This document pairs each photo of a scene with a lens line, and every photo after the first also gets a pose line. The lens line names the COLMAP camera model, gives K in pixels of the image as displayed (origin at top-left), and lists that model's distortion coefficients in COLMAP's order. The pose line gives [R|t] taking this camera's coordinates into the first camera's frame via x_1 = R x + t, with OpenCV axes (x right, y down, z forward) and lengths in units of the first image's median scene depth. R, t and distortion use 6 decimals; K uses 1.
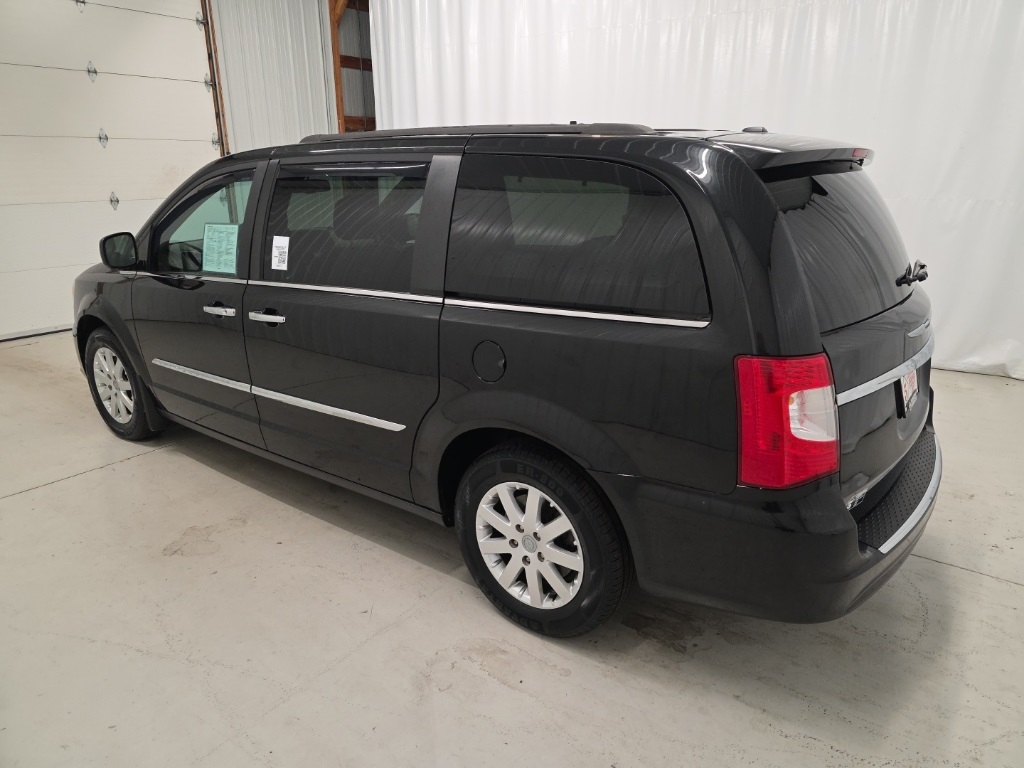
lens RADIAL K [[687.3, 0, 514.1], [0, 687.3, 382.9], [0, 0, 1]] dist [0.050372, -0.043124]
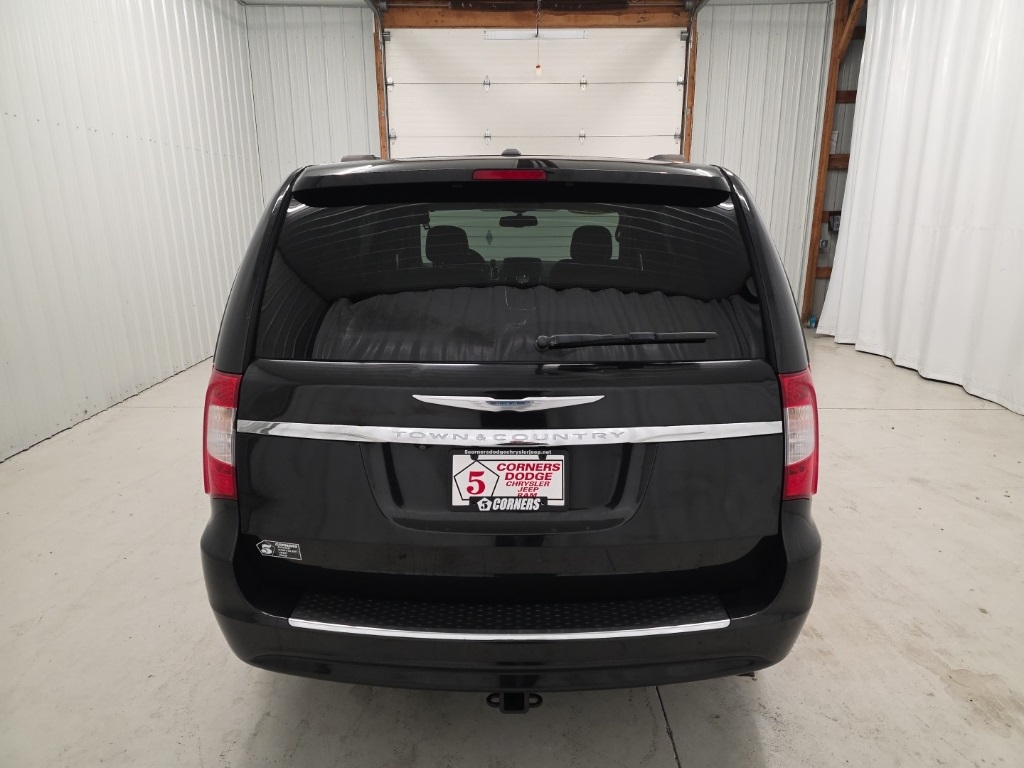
lens RADIAL K [[687.6, 0, 512.0], [0, 687.6, 384.0], [0, 0, 1]] dist [0.049671, -0.040029]
pose [[0.592234, 0.197493, -0.781188, 0.922615], [-0.243814, 0.967972, 0.059874, -0.121630], [0.767993, 0.155005, 0.621418, 0.429990]]
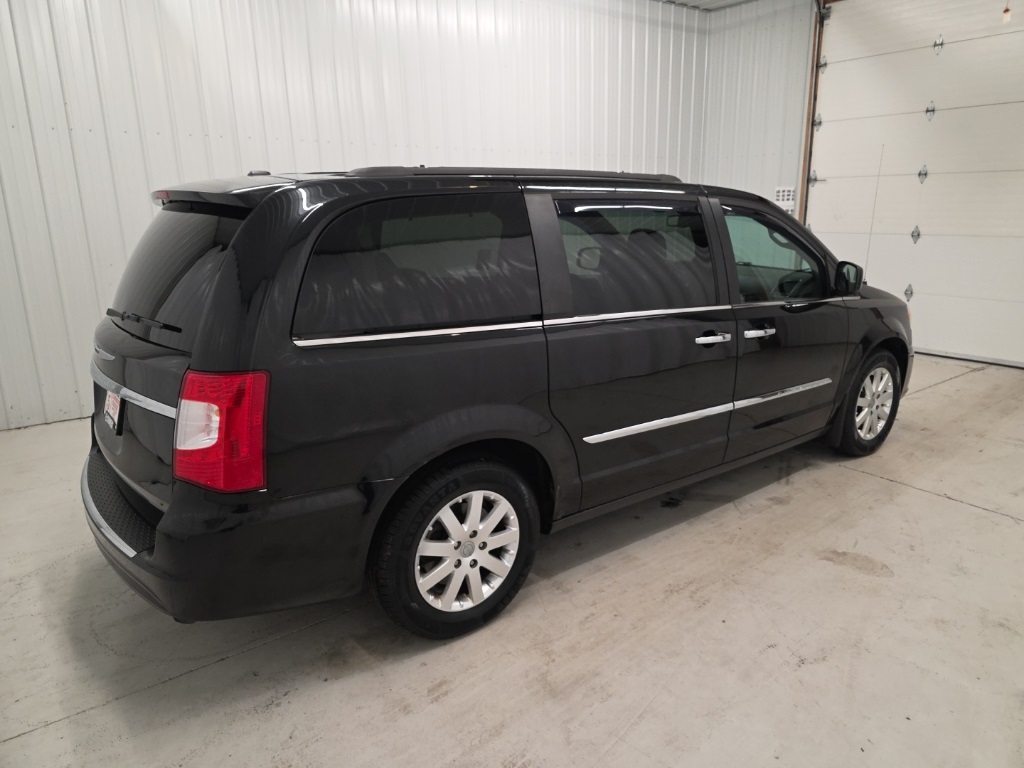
lens RADIAL K [[673.3, 0, 516.7], [0, 673.3, 385.8], [0, 0, 1]] dist [-0.003570, 0.002926]
pose [[-0.255926, 0.255031, -0.932449, 1.108928], [-0.281936, 0.902947, 0.324344, -0.436746], [0.924670, 0.345899, -0.159185, 1.406513]]
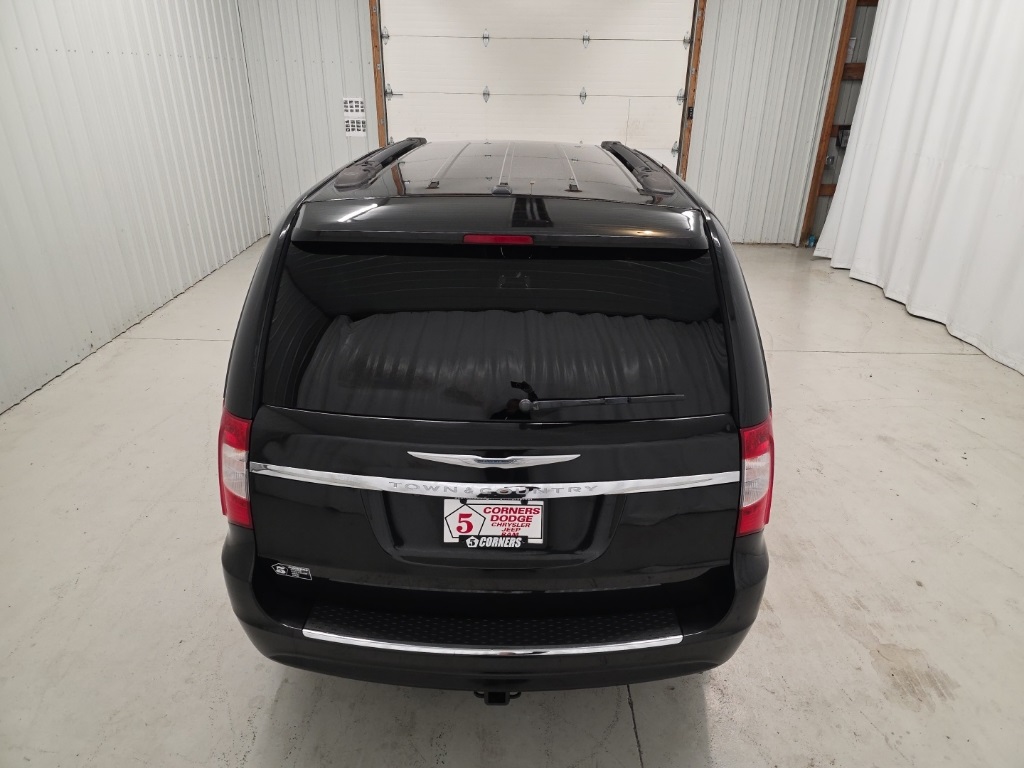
lens RADIAL K [[687.3, 0, 514.1], [0, 687.3, 382.9], [0, 0, 1]] dist [0.050372, -0.043124]
pose [[0.592113, 0.338171, -0.731466, 0.929411], [-0.259578, 0.939348, 0.224153, -0.289799], [0.762904, 0.057148, 0.643981, 0.384965]]
